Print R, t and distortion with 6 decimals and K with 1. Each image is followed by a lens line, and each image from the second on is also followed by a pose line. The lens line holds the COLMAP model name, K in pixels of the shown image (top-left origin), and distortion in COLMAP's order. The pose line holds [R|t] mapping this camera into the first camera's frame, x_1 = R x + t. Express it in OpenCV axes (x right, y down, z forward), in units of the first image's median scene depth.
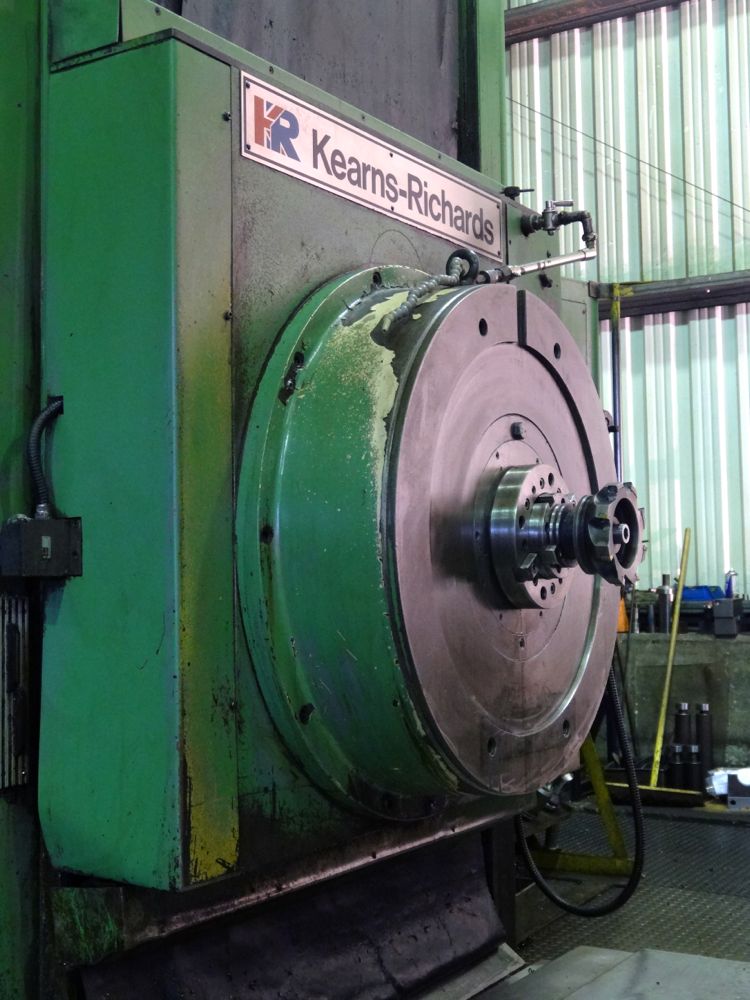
lens RADIAL K [[1351.8, 0, 375.0], [0, 1351.8, 500.0], [0, 0, 1]] dist [0.008283, 0.024620]
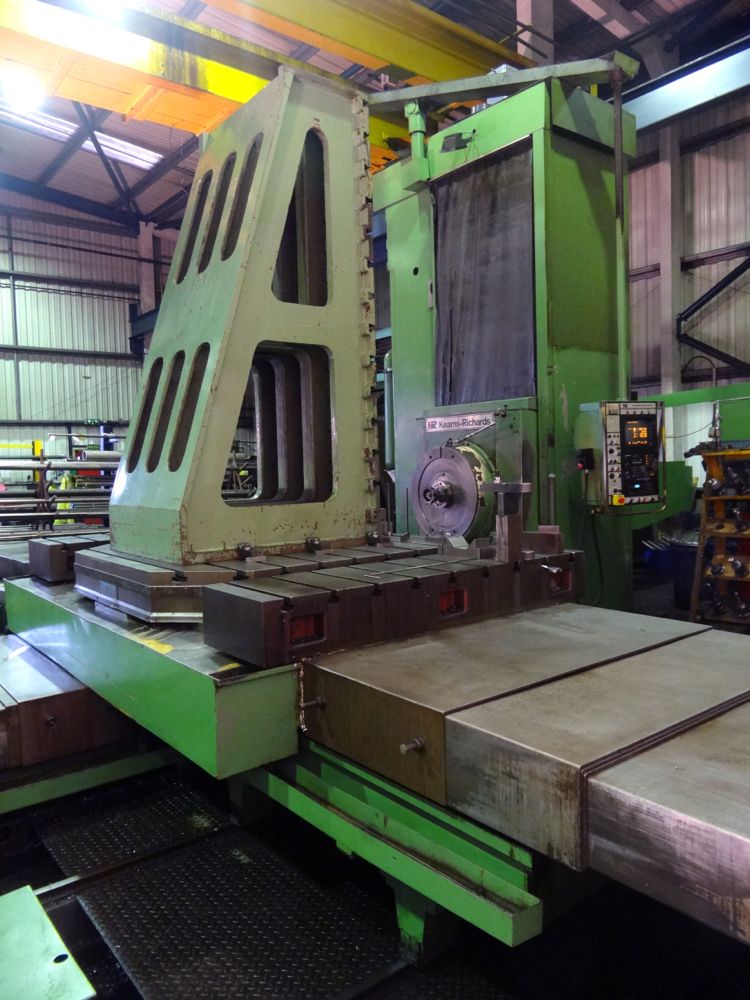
lens RADIAL K [[733.6, 0, 375.0], [0, 733.6, 500.0], [0, 0, 1]] dist [-0.002762, 0.001001]
pose [[-0.329437, 0.071916, -0.941435, 3.119390], [0.083251, 0.995424, 0.046908, -0.114827], [0.940500, -0.062922, -0.333917, 1.827090]]
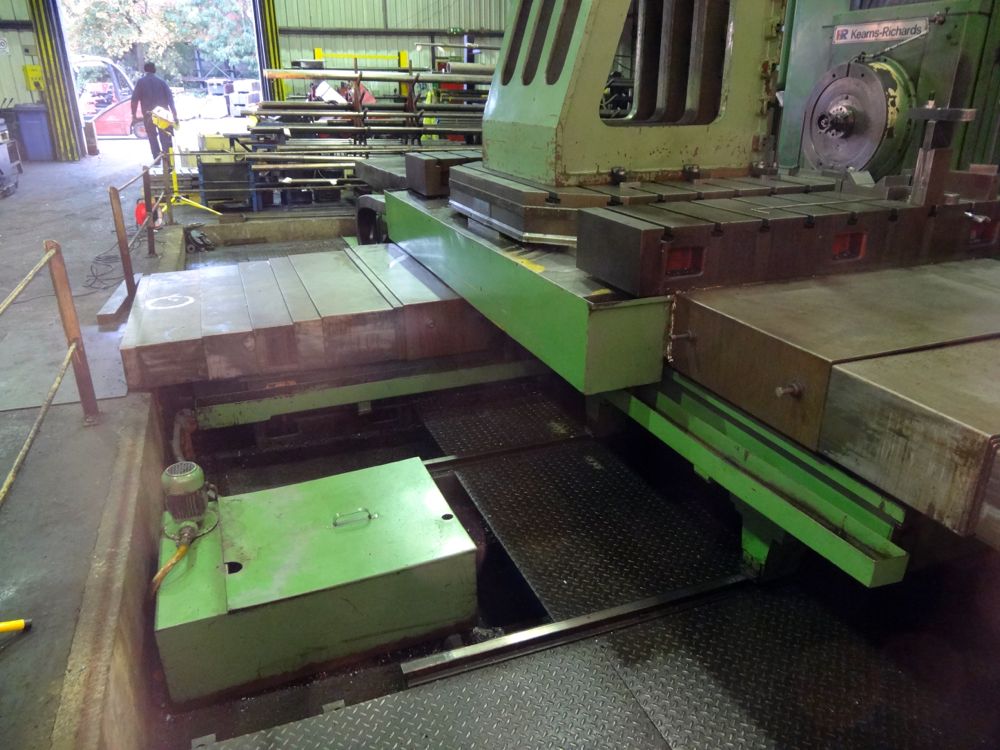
lens RADIAL K [[733.6, 0, 500.0], [0, 733.6, 375.0], [0, 0, 1]] dist [-0.002762, 0.001001]
pose [[-0.595603, 0.312354, -0.740063, 3.132048], [0.058321, 0.935685, 0.347982, -0.109707], [0.801159, 0.164098, -0.575514, 1.759612]]
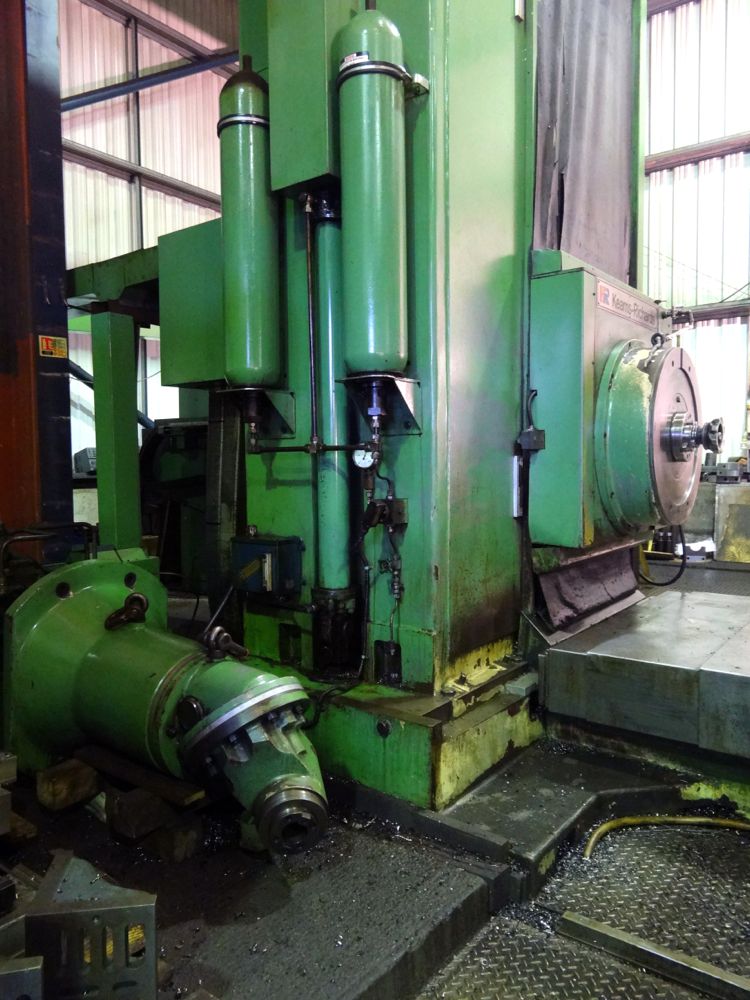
lens RADIAL K [[737.6, 0, 375.0], [0, 737.6, 500.0], [0, 0, 1]] dist [-0.001145, -0.000335]
pose [[0.995747, 0.012118, -0.091332, -0.411022], [-0.001337, 0.993109, 0.117183, -0.023224], [0.092123, -0.116563, 0.988902, -0.654099]]
